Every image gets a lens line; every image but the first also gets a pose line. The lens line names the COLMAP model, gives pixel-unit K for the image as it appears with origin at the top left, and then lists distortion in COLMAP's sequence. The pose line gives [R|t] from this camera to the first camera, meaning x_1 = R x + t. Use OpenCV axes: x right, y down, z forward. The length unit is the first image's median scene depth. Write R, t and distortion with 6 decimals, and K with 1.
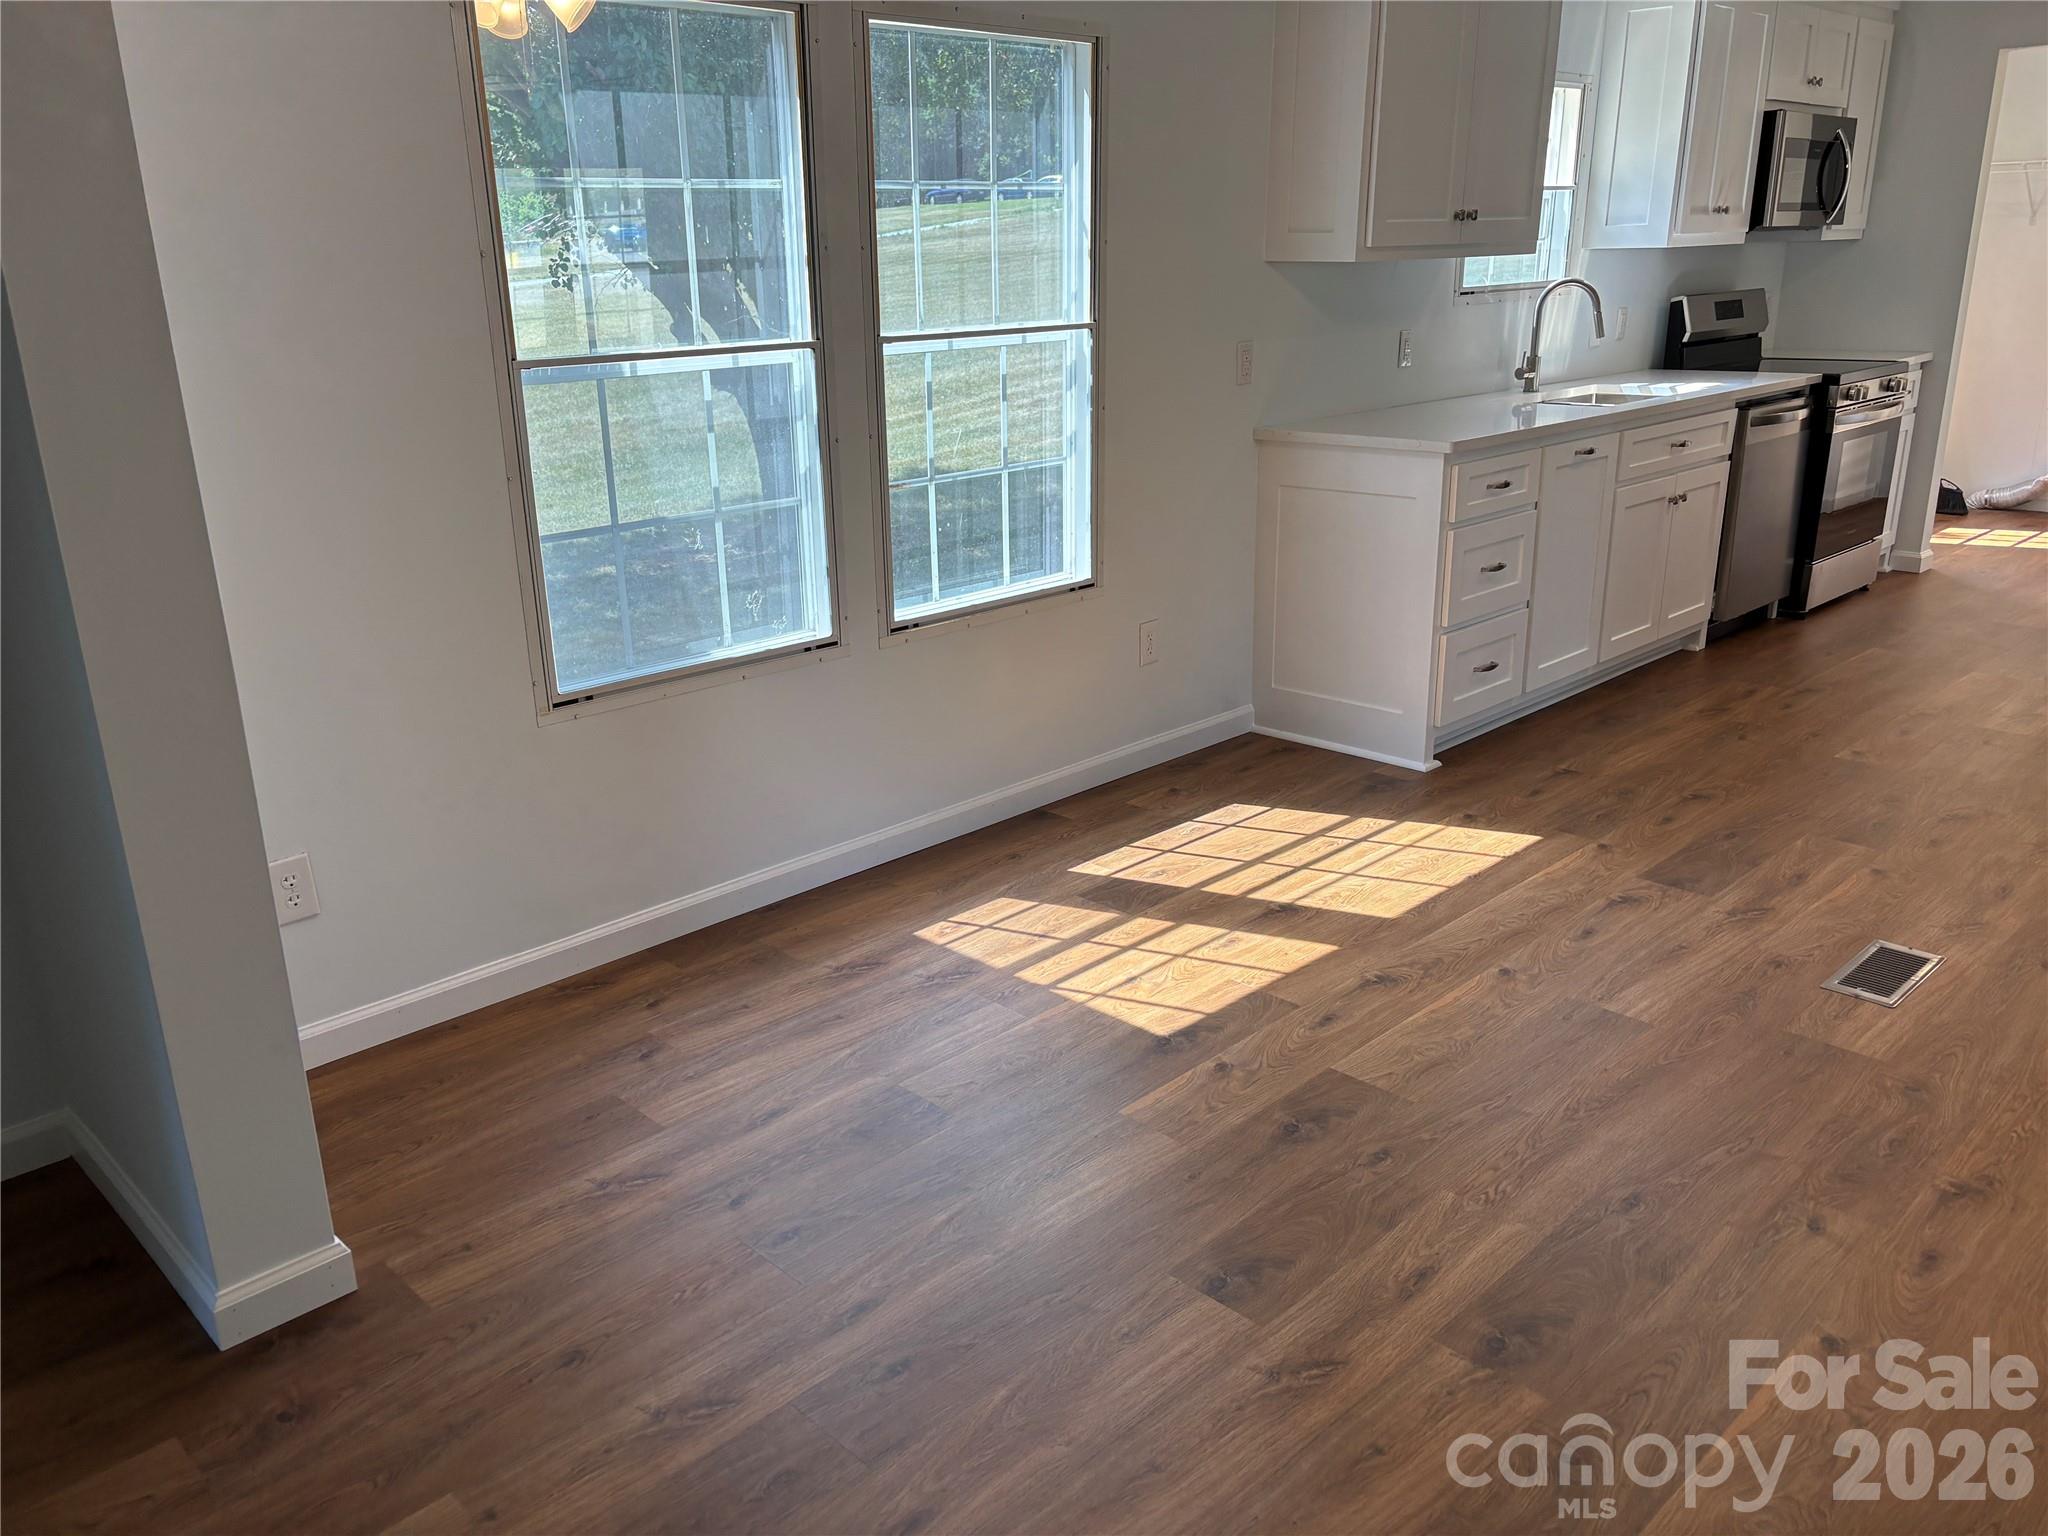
lens RADIAL K [[1553.7, 0, 1003.4], [0, 1553.7, 771.4], [0, 0, 1]] dist [0.055118, -0.054791]
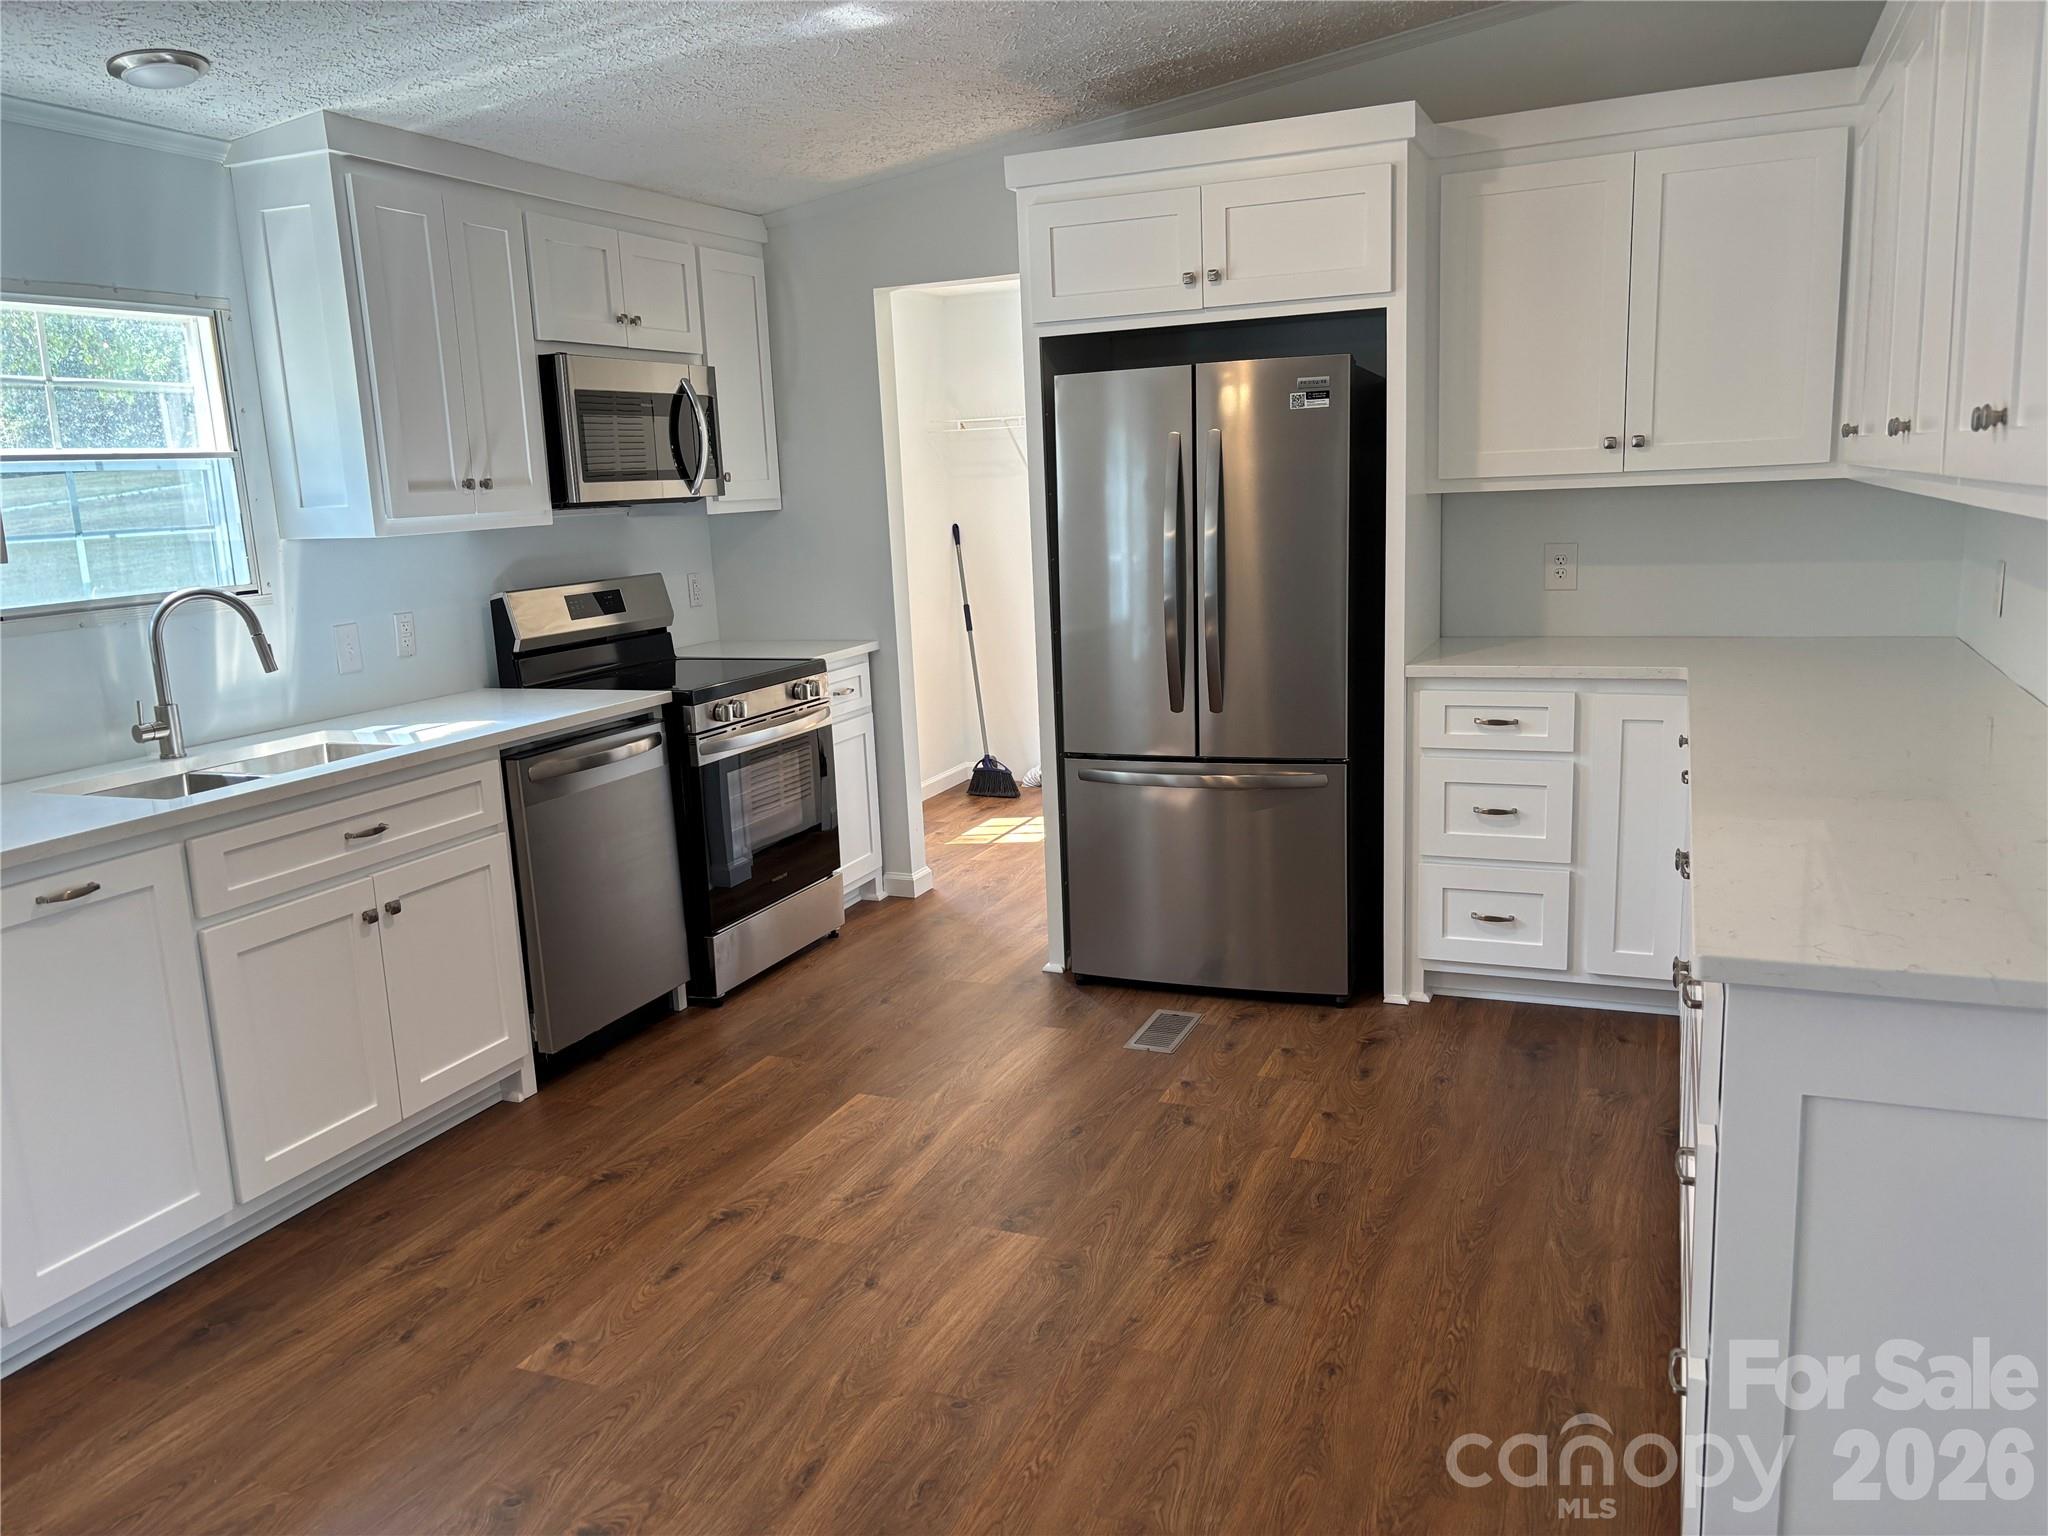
lens RADIAL K [[1557.7, 0, 991.1], [0, 1557.7, 777.2], [0, 0, 1]] dist [0.033312, 0.000347]
pose [[0.923757, -0.094481, 0.371141, 0.558984], [0.147169, 0.982257, -0.116246, -0.151254], [-0.353573, 0.162003, 0.921271, 0.393760]]
